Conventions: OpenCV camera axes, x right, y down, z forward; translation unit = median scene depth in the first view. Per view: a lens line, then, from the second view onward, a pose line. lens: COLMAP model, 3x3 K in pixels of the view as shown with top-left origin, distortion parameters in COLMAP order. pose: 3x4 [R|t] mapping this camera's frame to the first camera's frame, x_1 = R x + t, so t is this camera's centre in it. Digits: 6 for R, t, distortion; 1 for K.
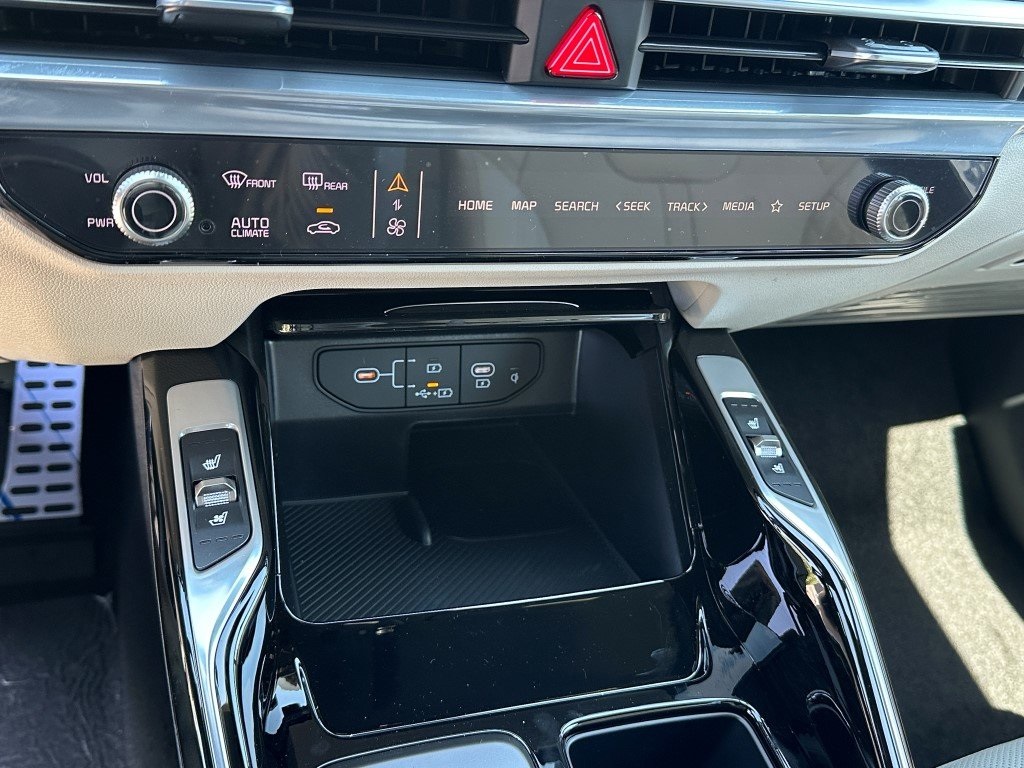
lens RADIAL K [[1085.0, 0, 501.8], [0, 1085.0, 377.9], [0, 0, 1]] dist [0.122225, -0.347152]
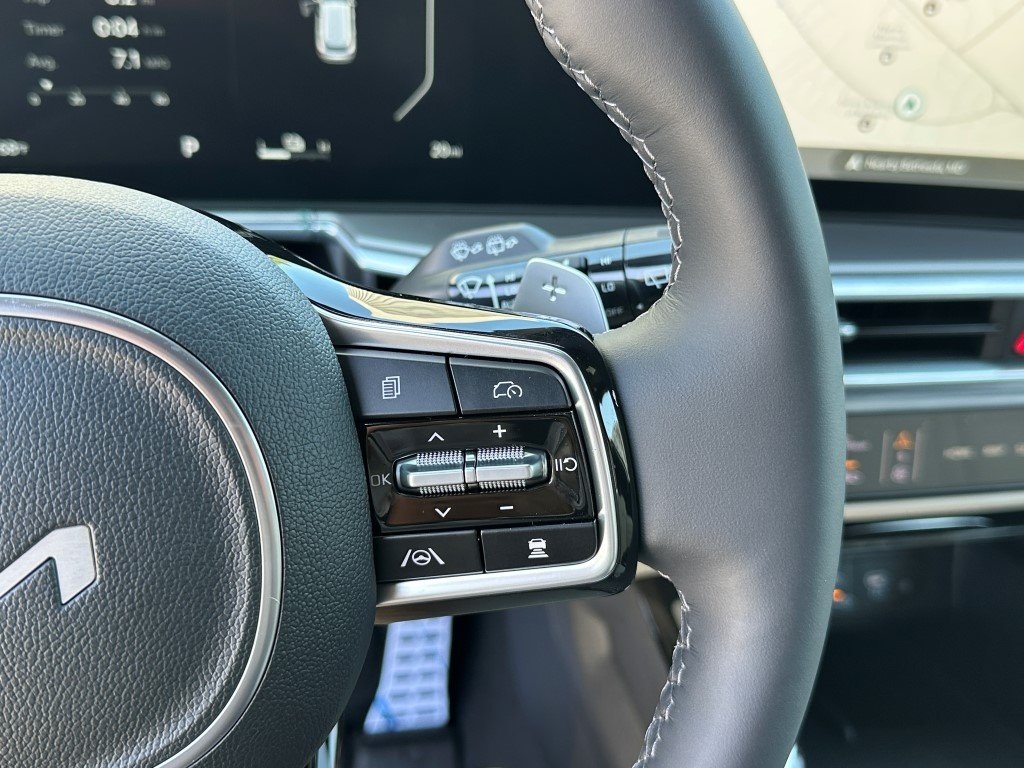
lens RADIAL K [[1085.0, 0, 501.8], [0, 1085.0, 377.9], [0, 0, 1]] dist [0.122225, -0.347152]
pose [[0.989841, -0.056786, -0.130350, -0.367209], [0.032485, 0.982856, -0.181493, -0.027785], [0.138421, 0.175414, 0.974715, -0.331099]]
